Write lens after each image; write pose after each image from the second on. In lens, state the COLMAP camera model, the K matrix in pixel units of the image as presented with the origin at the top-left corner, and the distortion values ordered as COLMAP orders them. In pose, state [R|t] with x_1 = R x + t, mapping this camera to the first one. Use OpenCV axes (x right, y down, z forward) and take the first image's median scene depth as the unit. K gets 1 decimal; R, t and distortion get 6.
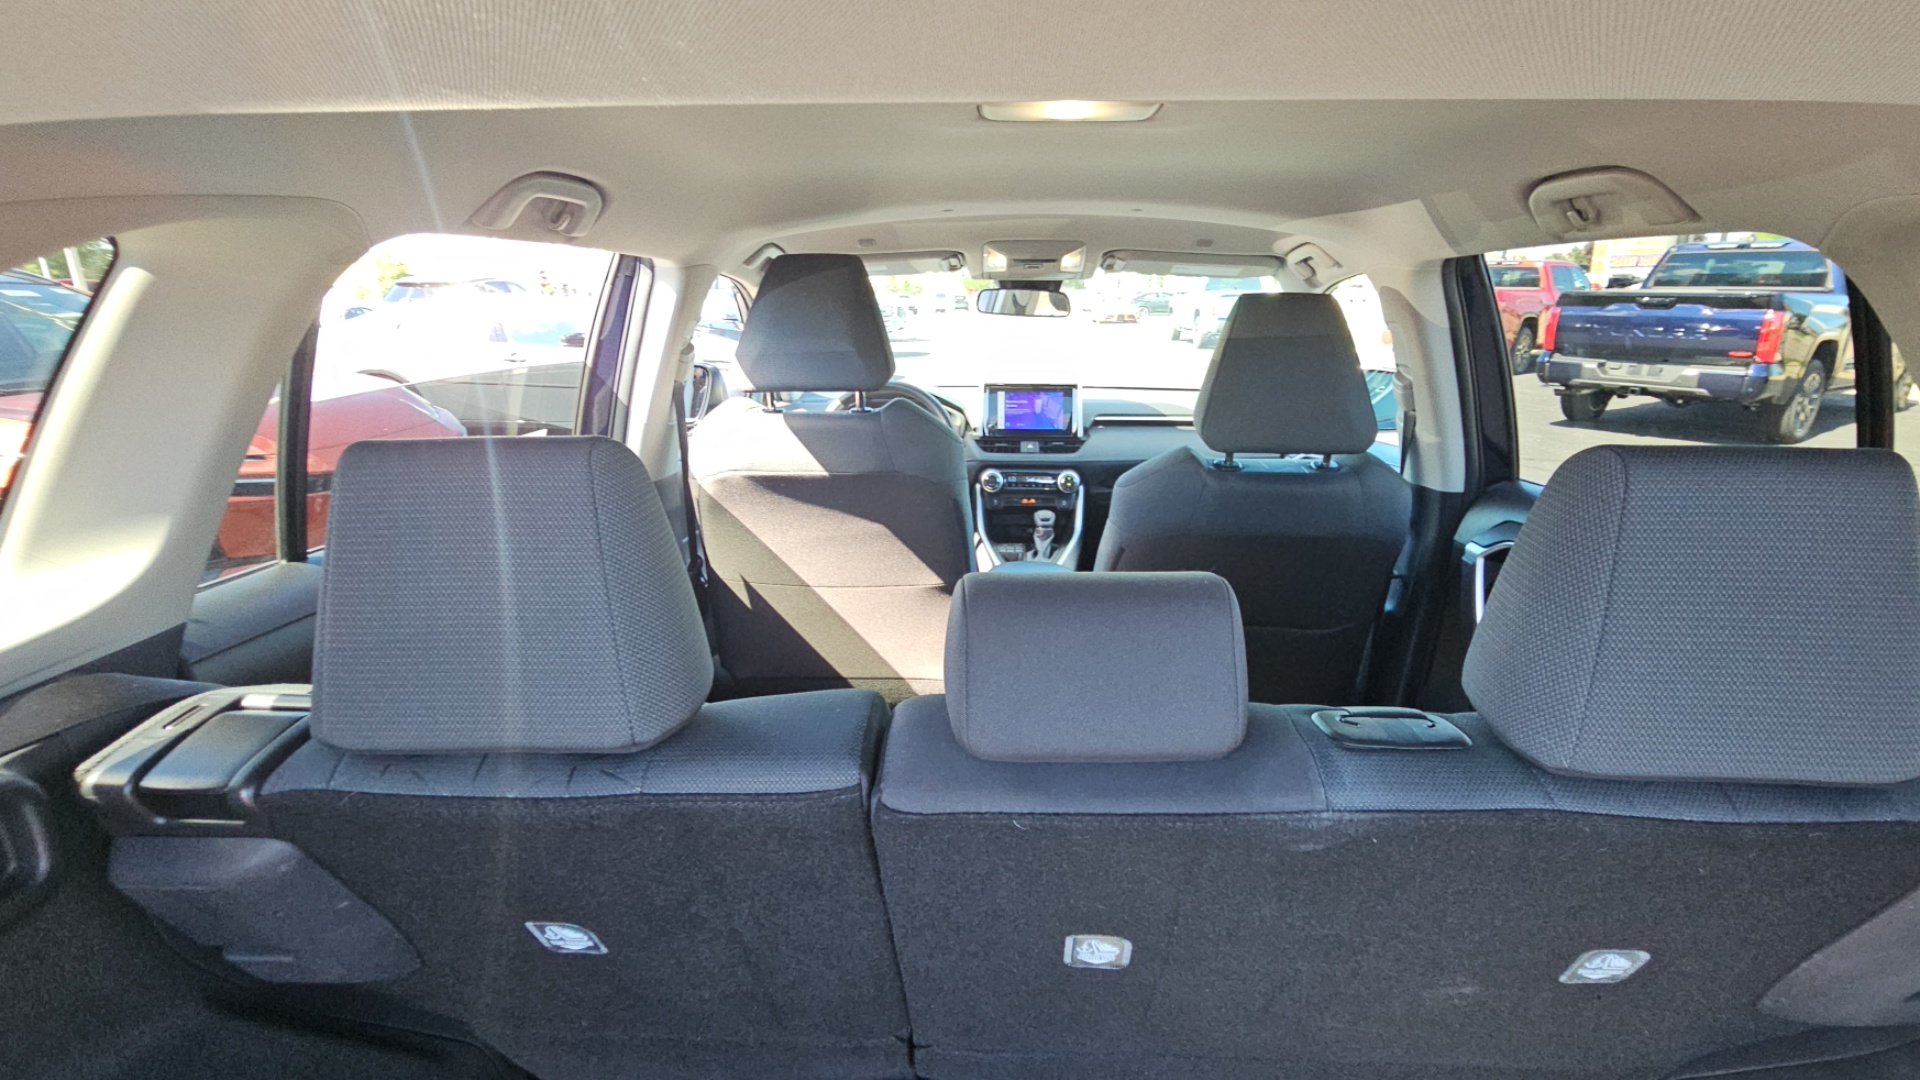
lens RADIAL K [[860.3, 0, 978.2], [0, 860.3, 544.4], [0, 0, 1]] dist [0.007511, -0.006104]
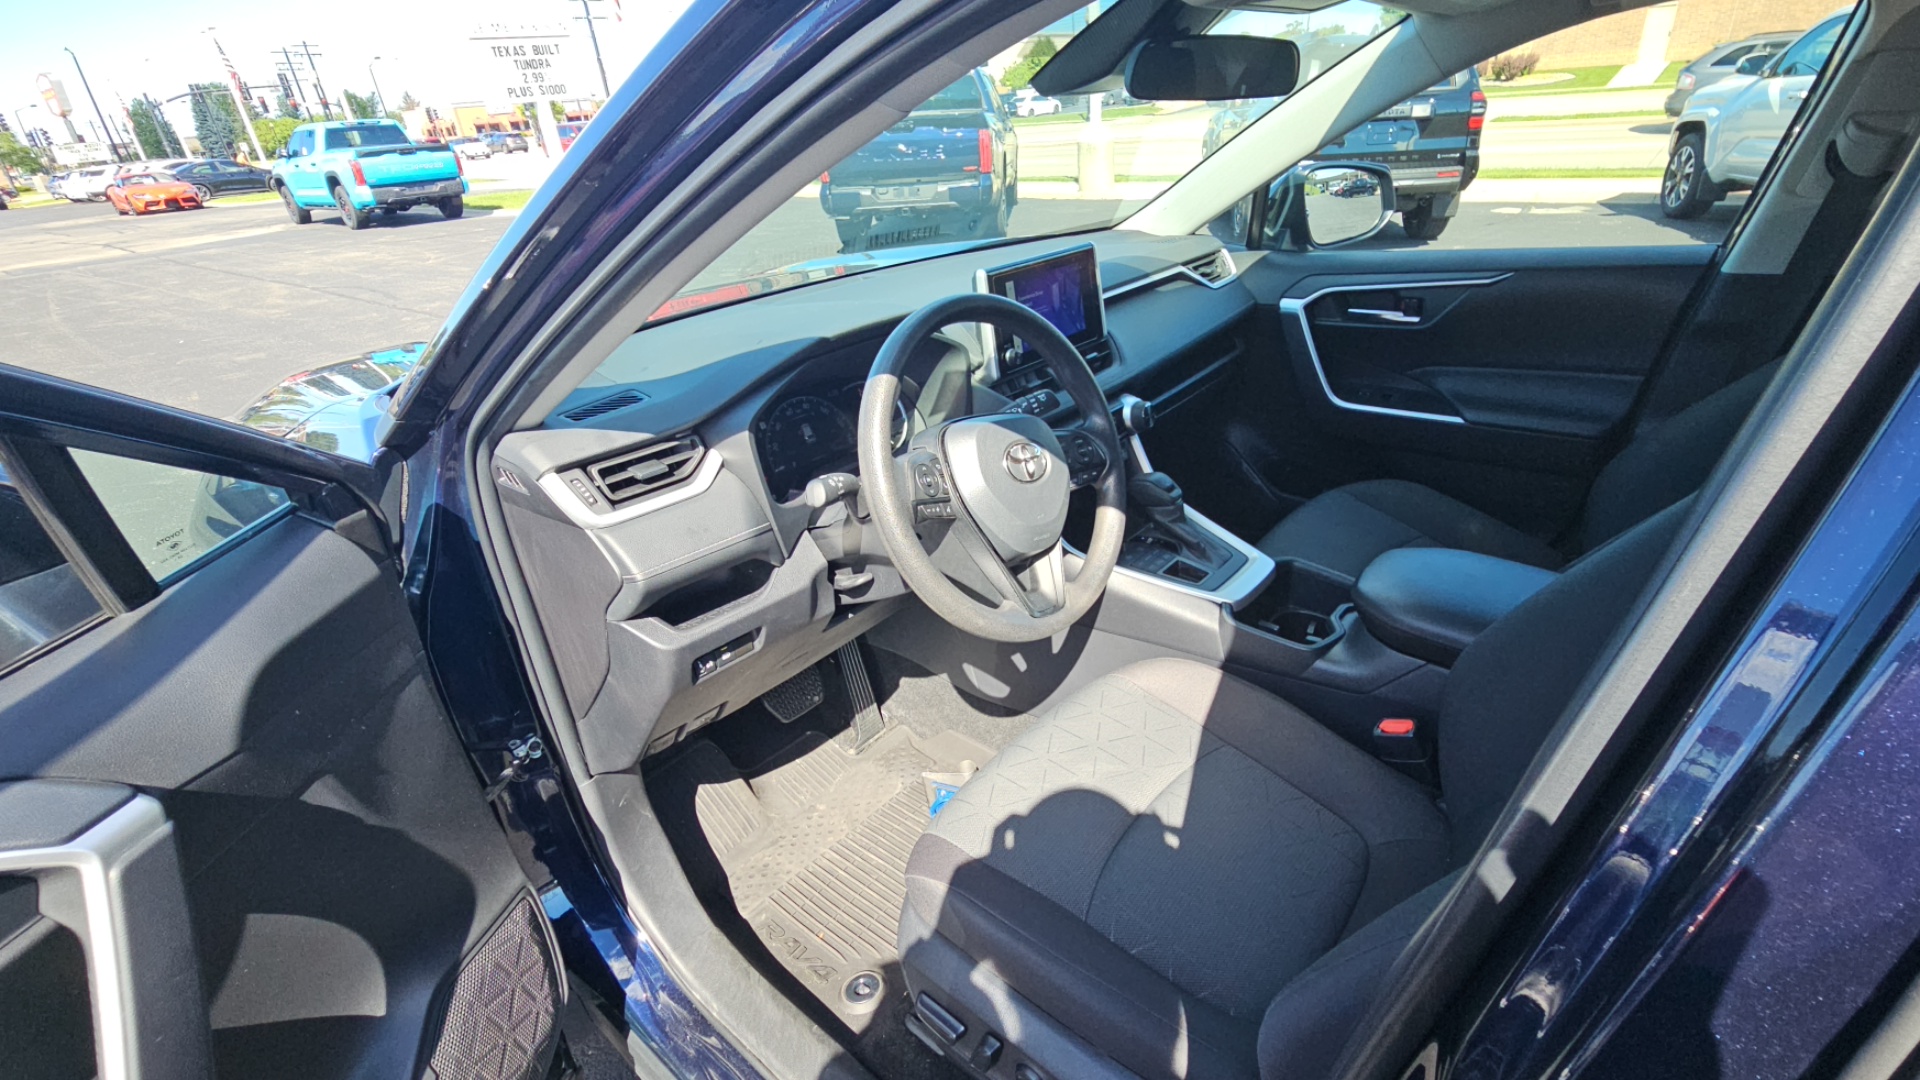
lens RADIAL K [[860.3, 0, 983.0], [0, 860.3, 545.5], [0, 0, 1]] dist [0.007511, -0.006104]
pose [[0.612561, -0.385060, 0.690288, -0.383005], [0.276798, 0.922517, 0.268973, -0.171349], [-0.740372, 0.026308, 0.671682, 0.664181]]
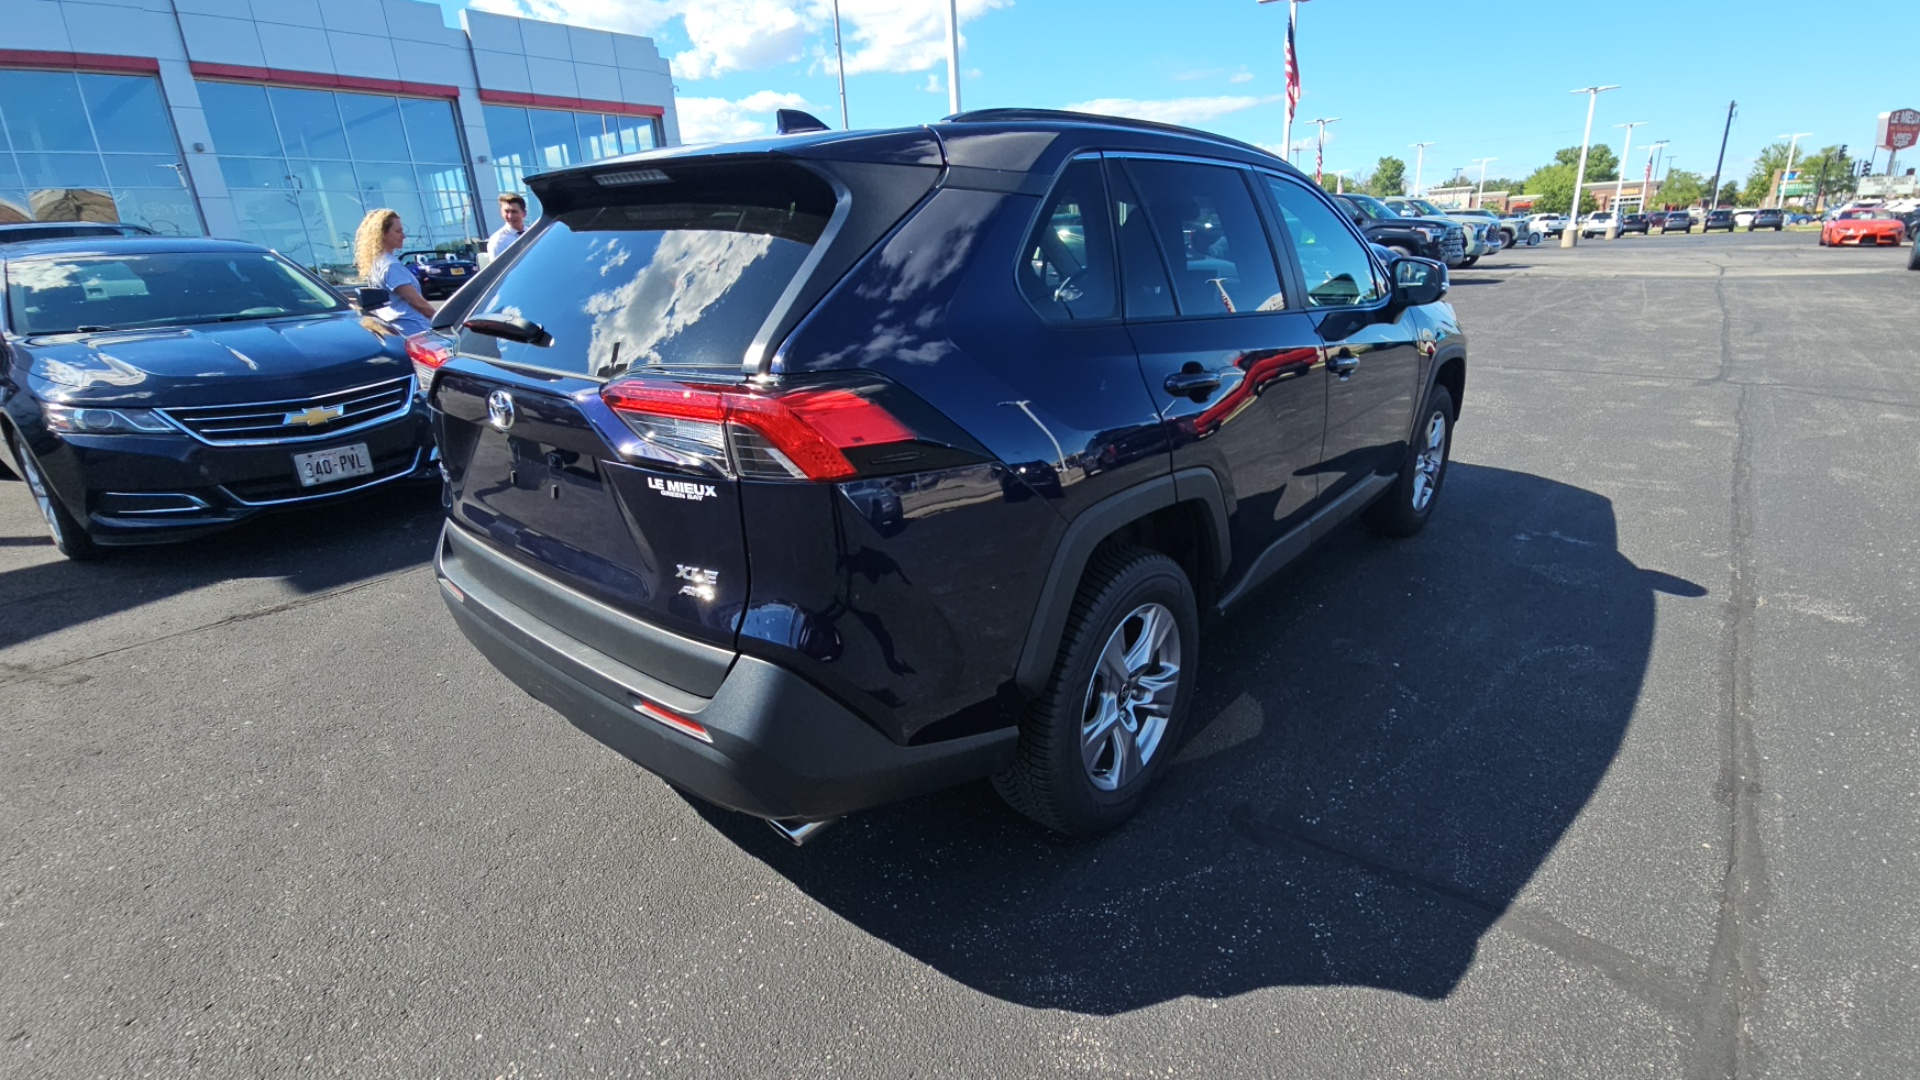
lens RADIAL K [[860.3, 0, 973.8], [0, 860.3, 543.7], [0, 0, 1]] dist [0.007511, -0.006104]
pose [[0.787579, 0.195597, -0.584347, 0.745251], [-0.150602, 0.980627, 0.125263, 0.165796], [0.597527, -0.010651, 0.801778, -0.506598]]
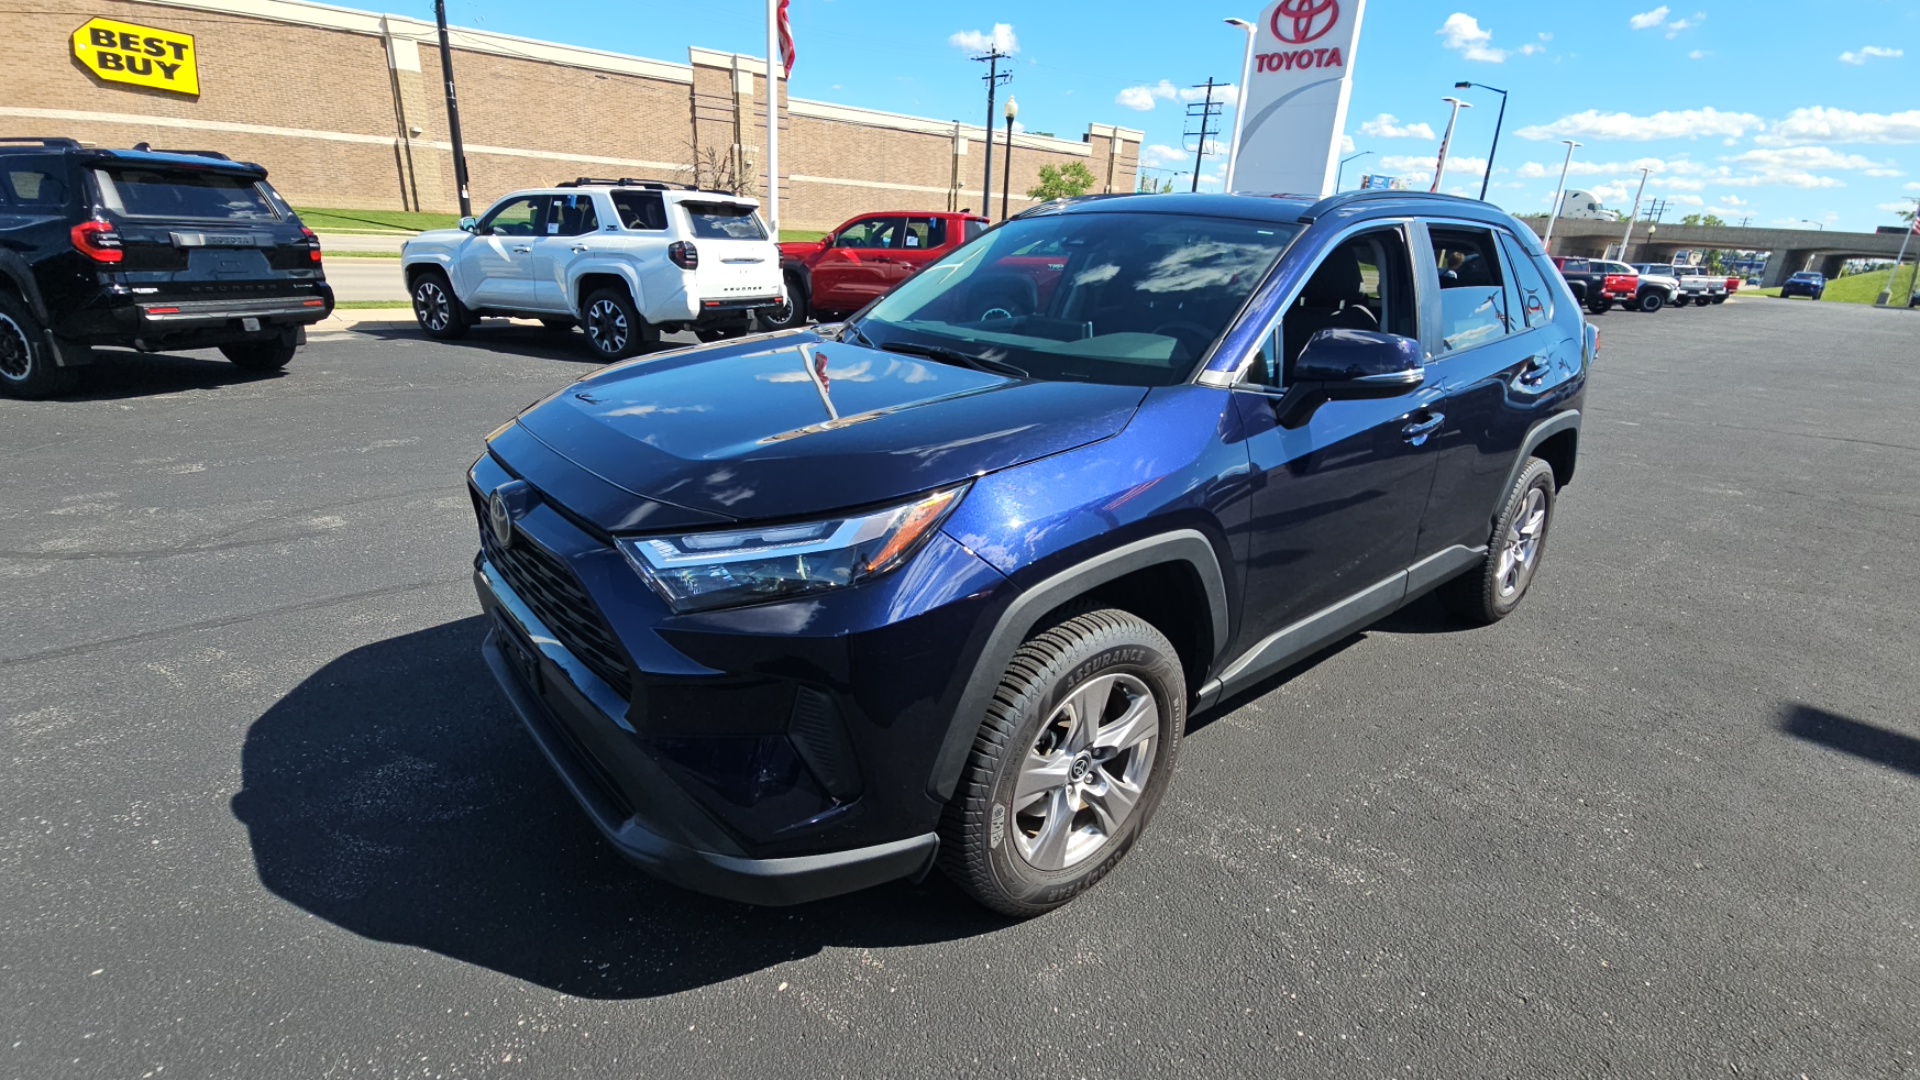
lens RADIAL K [[860.3, 0, 983.0], [0, 860.3, 541.4], [0, 0, 1]] dist [0.007511, -0.006104]
pose [[-0.681411, -0.265170, 0.682176, -0.725131], [0.165551, 0.852062, 0.496571, -0.512108], [-0.712932, 0.451304, -0.536705, 1.783834]]
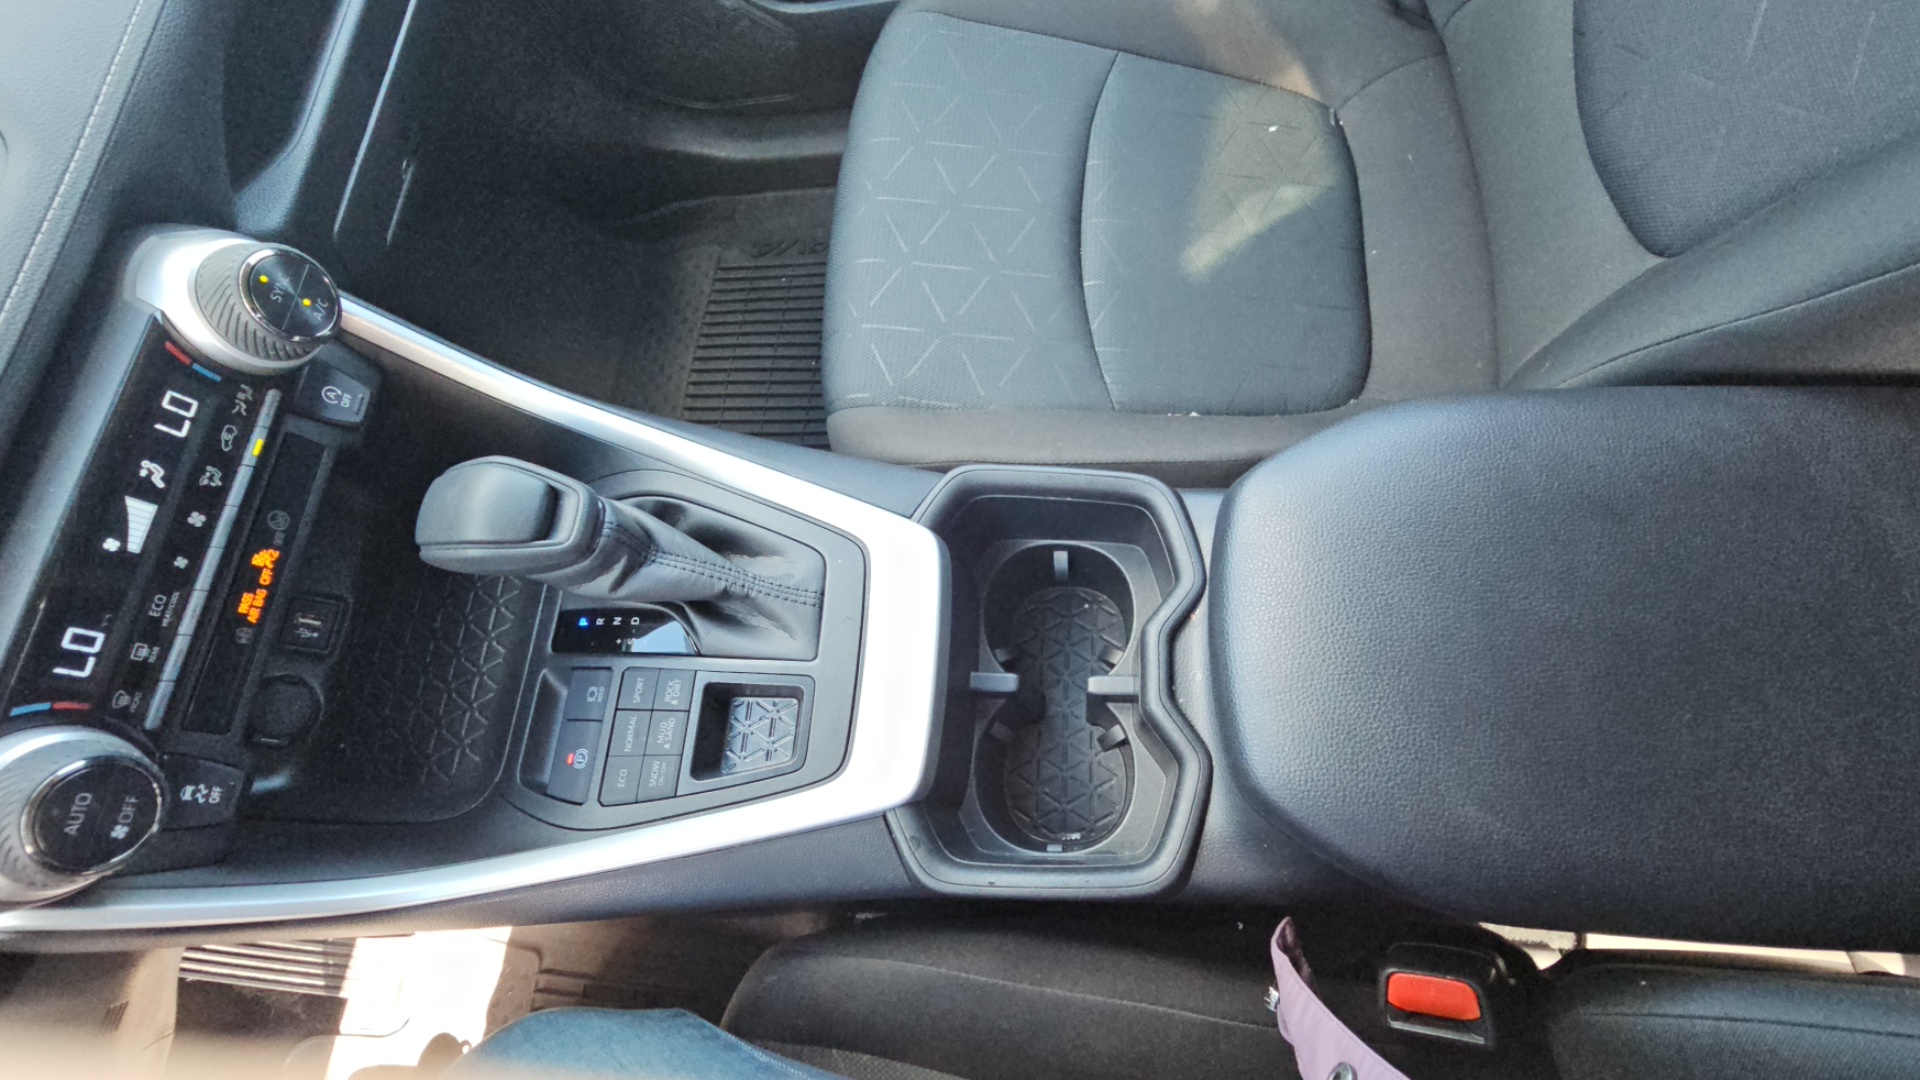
lens RADIAL K [[860.3, 0, 979.6], [0, 860.3, 539.3], [0, 0, 1]] dist [0.007511, -0.006104]
pose [[0.022607, -0.939112, 0.342867, 0.013347], [0.447578, 0.316173, 0.836486, -0.127021], [-0.893959, 0.134550, 0.427474, 0.792589]]
